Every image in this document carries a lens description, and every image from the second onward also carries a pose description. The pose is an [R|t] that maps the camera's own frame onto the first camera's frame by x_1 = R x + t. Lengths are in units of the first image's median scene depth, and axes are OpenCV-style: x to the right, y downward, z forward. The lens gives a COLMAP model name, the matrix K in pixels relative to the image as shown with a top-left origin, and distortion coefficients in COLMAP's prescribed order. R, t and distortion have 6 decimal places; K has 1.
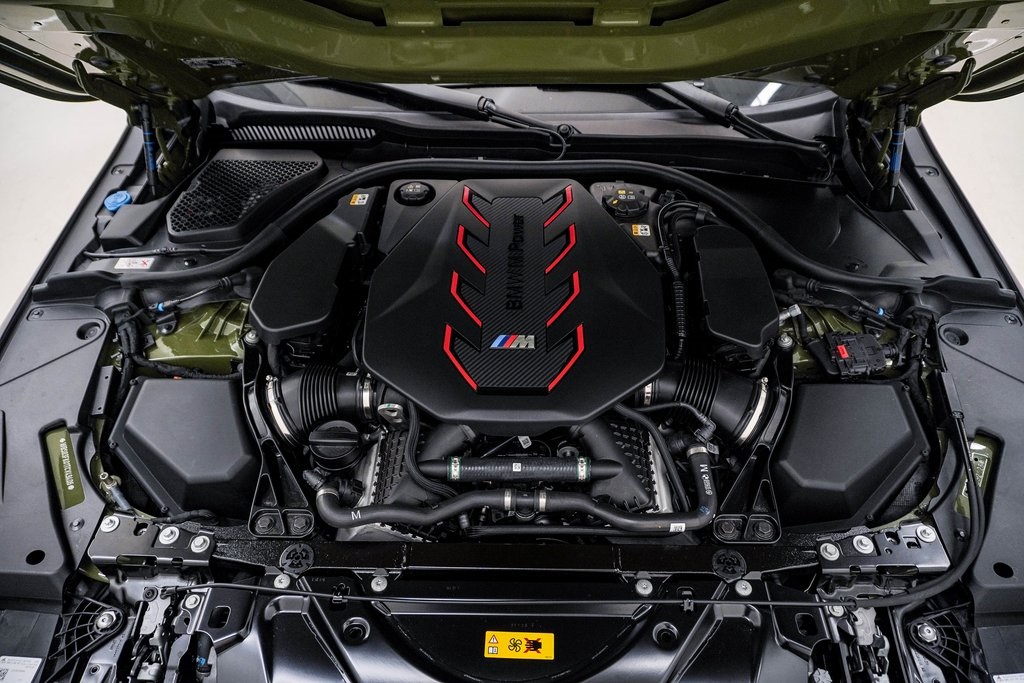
lens RADIAL K [[681.7, 0, 512.0], [0, 681.7, 341.5], [0, 0, 1]] dist [-0.071273, 0.041777]
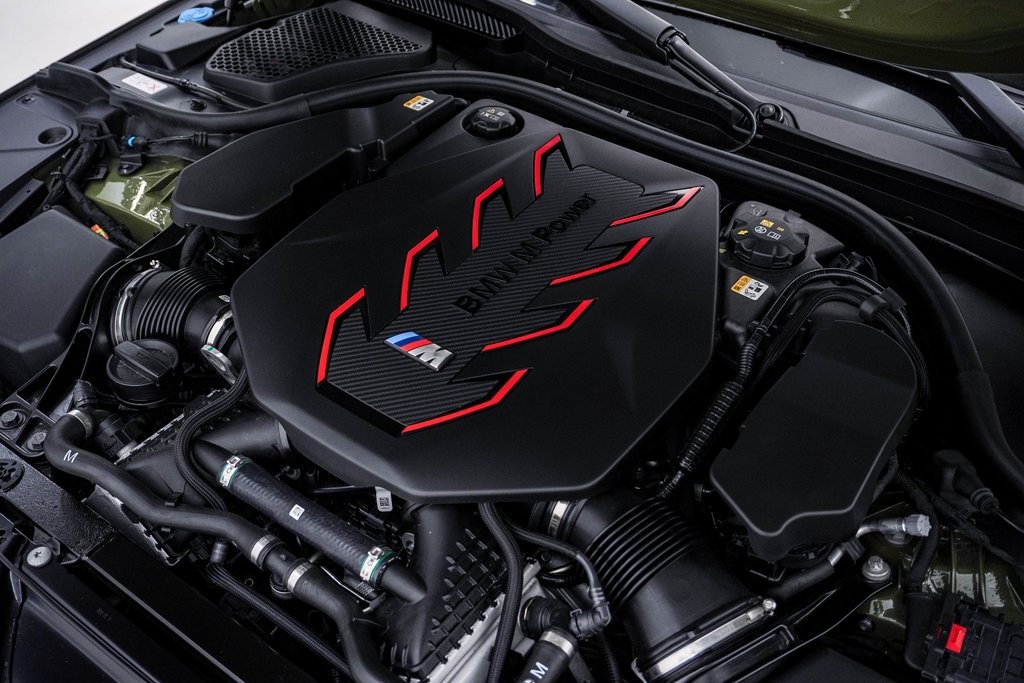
lens RADIAL K [[946.9, 0, 512.0], [0, 946.9, 341.5], [0, 0, 1]] dist [0.002716, -0.002539]
pose [[0.827827, 0.400182, -0.393137, 0.369580], [-0.423595, 0.905367, 0.029628, -0.059855], [0.367790, 0.142004, 0.919002, 0.178370]]
